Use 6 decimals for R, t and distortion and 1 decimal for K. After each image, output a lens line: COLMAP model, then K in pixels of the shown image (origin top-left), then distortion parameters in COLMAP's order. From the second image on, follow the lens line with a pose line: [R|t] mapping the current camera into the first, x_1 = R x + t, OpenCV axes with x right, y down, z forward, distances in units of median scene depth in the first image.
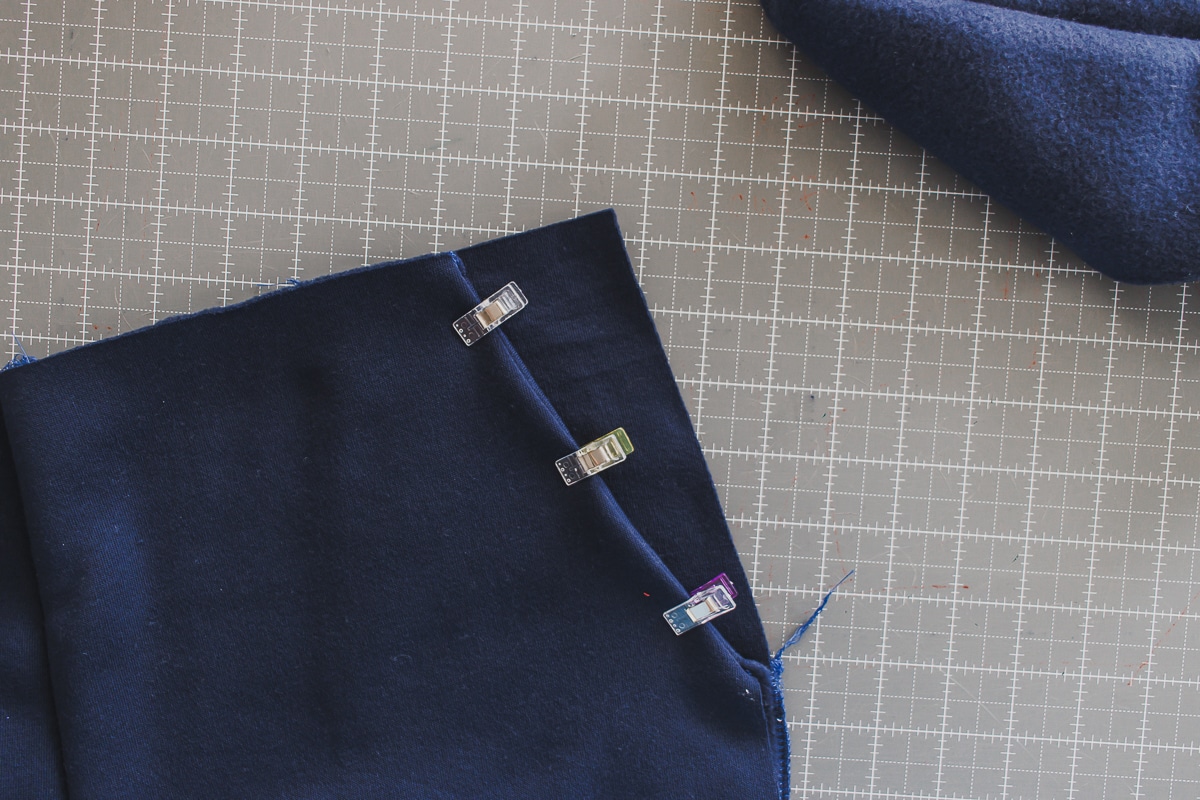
lens RADIAL K [[1435.7, 0, 601.5], [0, 1435.7, 405.0], [0, 0, 1]] dist [0.034632, 0.000000]
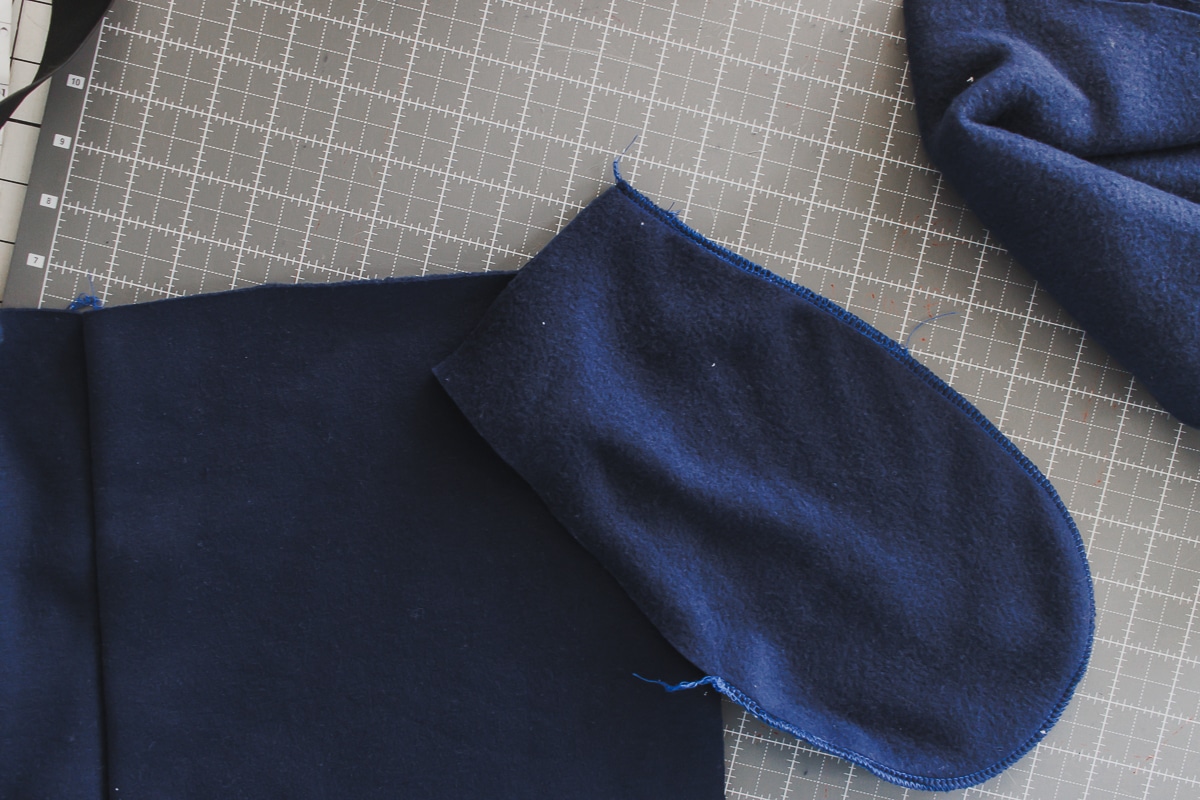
lens RADIAL K [[1435.7, 0, 598.8], [0, 1435.7, 396.5], [0, 0, 1]] dist [0.034632, 0.000000]
pose [[0.985327, 0.169599, 0.019139, -0.135319], [-0.169112, 0.985287, -0.024691, 0.000281], [-0.023044, 0.021092, 0.999512, -0.151218]]
